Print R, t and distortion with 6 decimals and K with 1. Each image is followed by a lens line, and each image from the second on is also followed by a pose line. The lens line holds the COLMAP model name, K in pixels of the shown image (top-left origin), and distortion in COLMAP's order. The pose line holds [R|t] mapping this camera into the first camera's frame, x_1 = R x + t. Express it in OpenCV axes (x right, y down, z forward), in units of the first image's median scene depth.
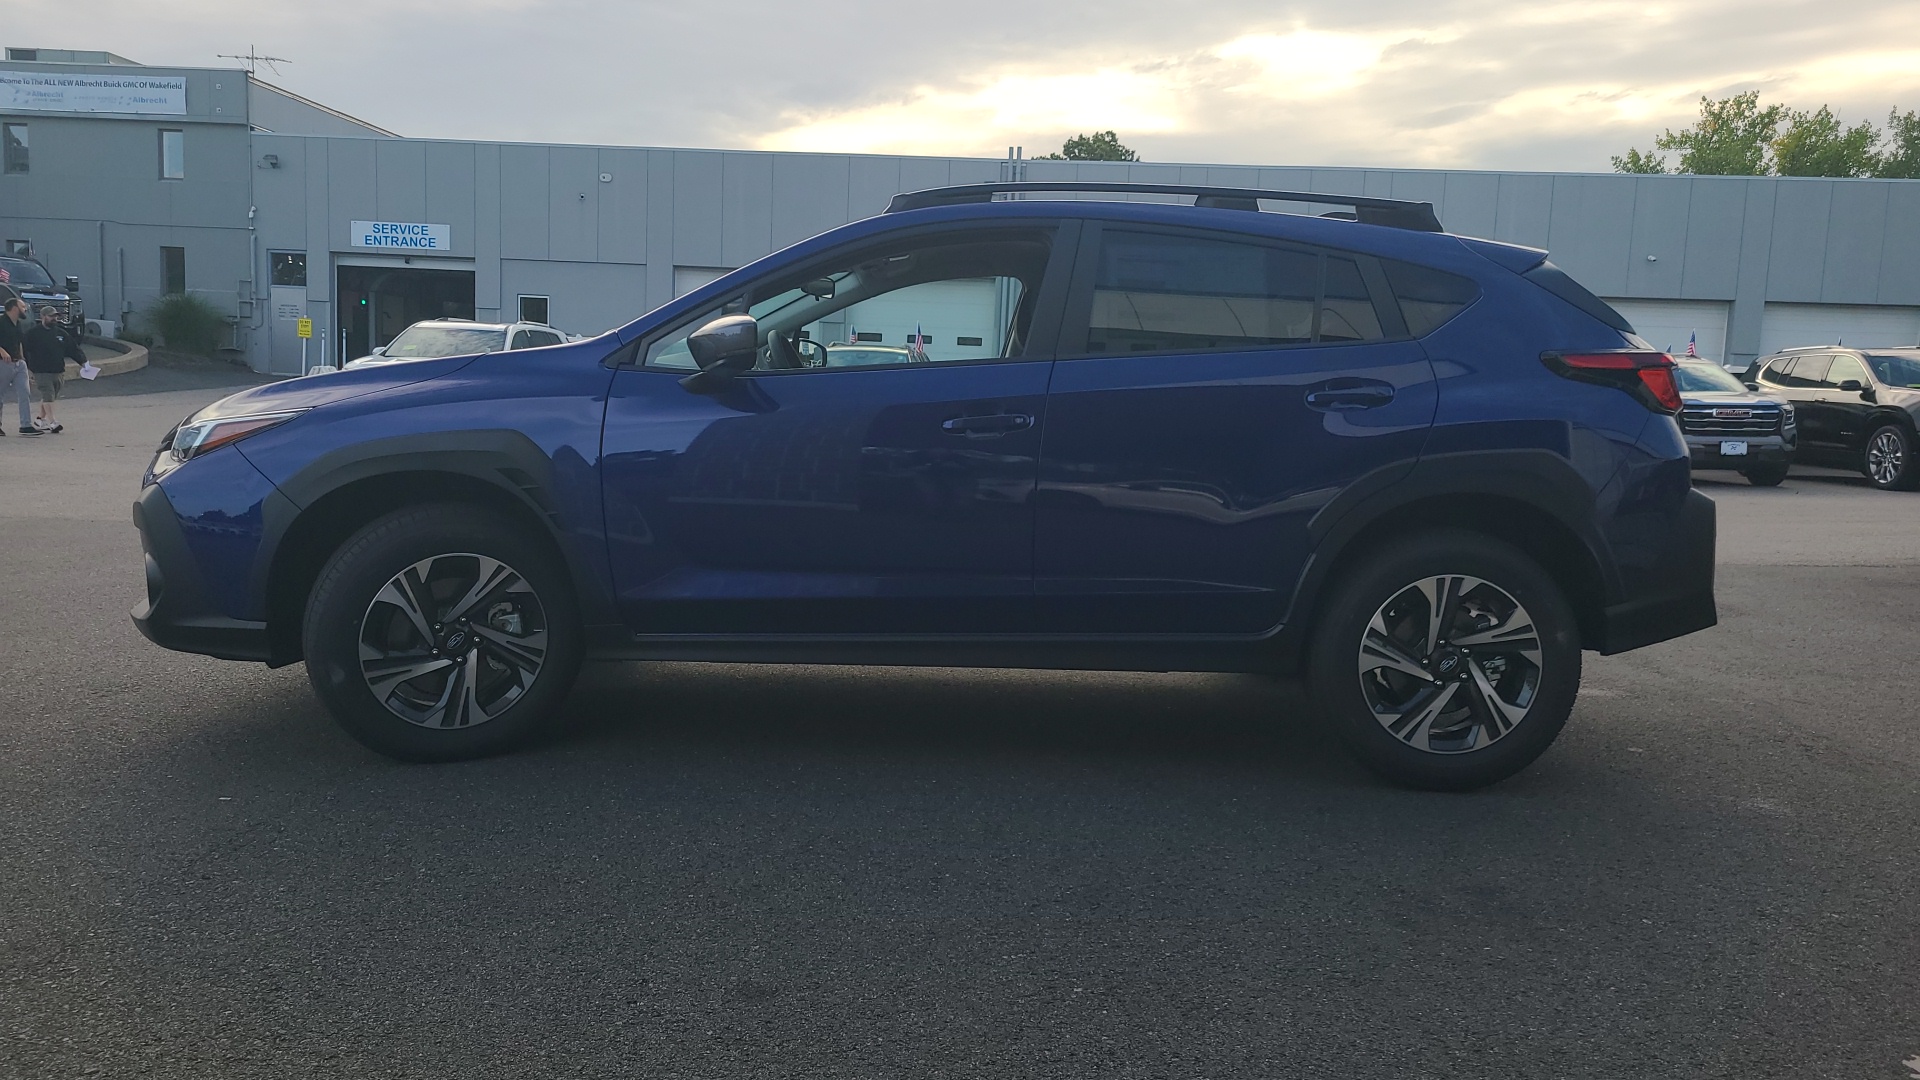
lens RADIAL K [[1358.0, 0, 1043.6], [0, 1358.0, 517.9], [0, 0, 1]] dist [0.070068, -0.034653]
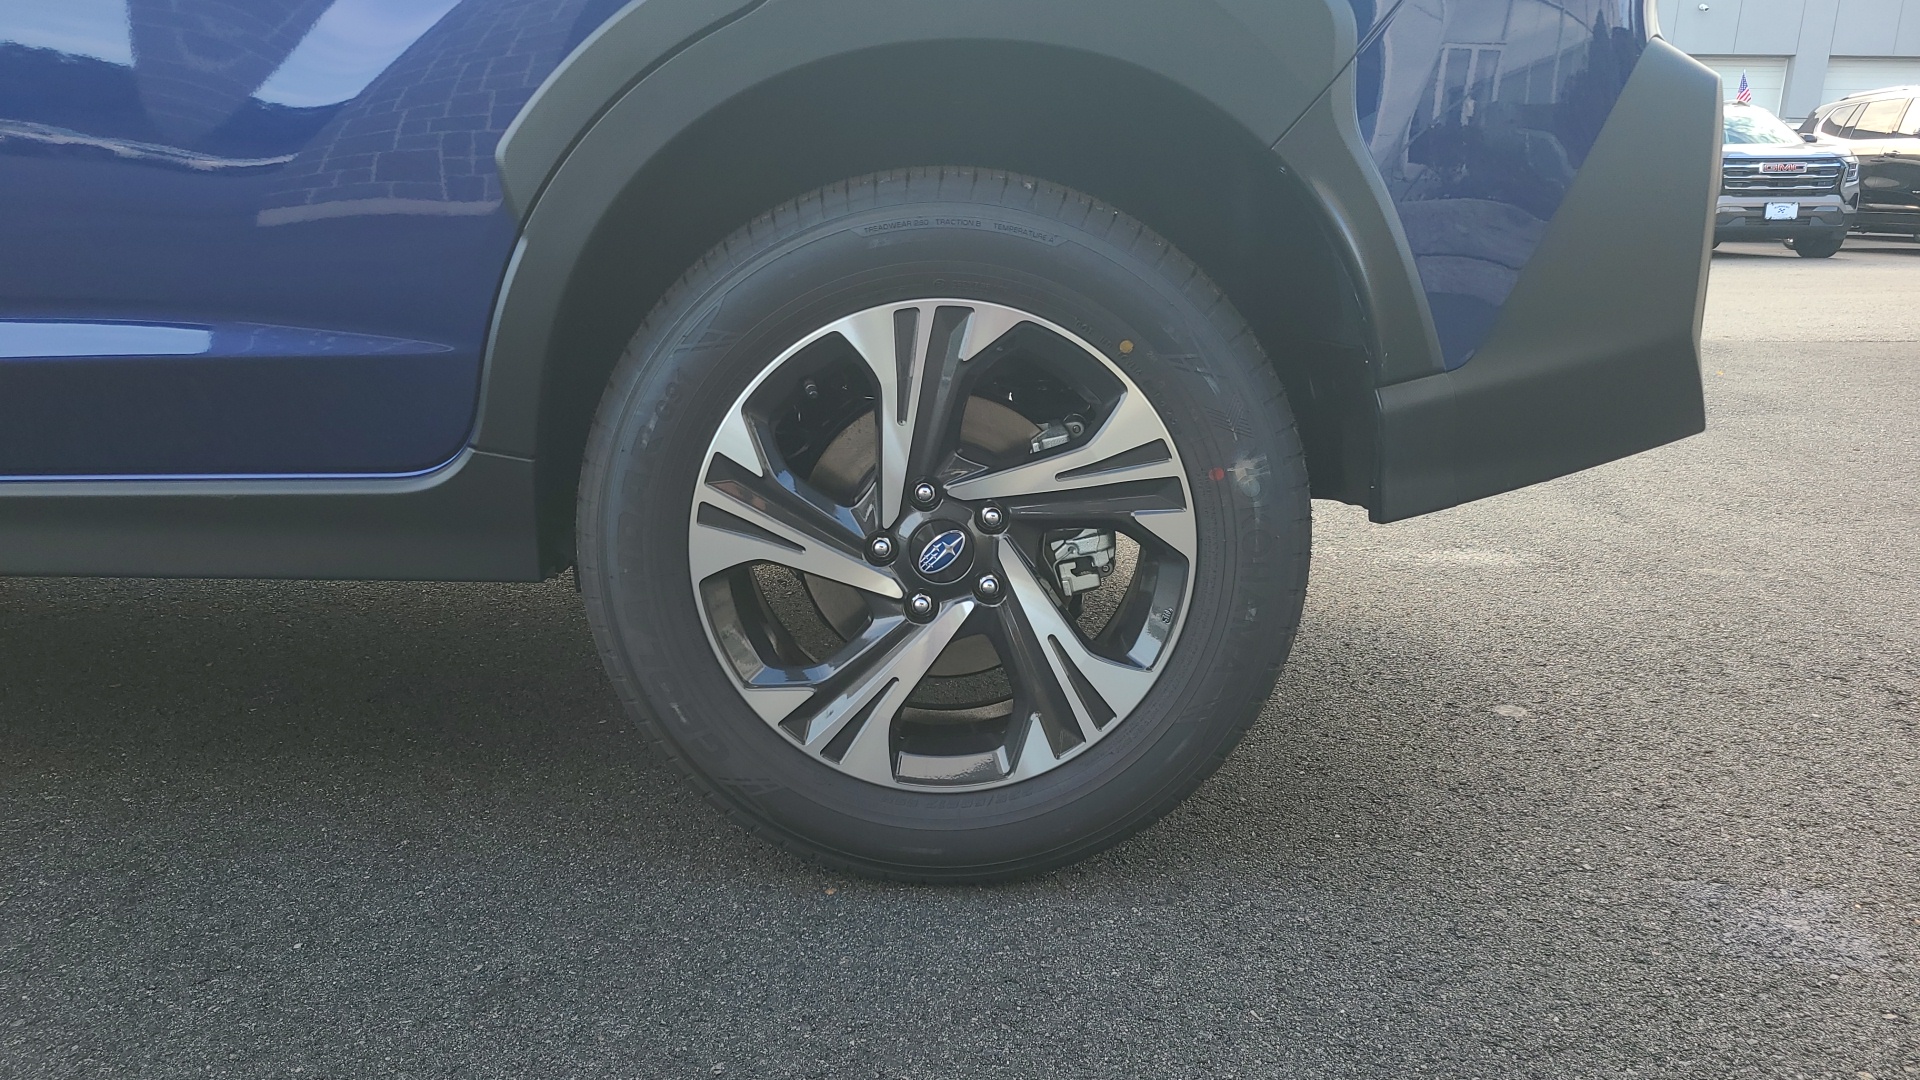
lens RADIAL K [[1423.1, 0, 960.0], [0, 1423.1, 540.0], [0, 0, 1]] dist [0.052142, -0.046038]
pose [[0.998885, -0.006303, -0.046793, 0.315701], [0.013356, 0.988292, 0.151988, 0.046321], [0.045287, -0.152444, 0.987274, 0.623365]]
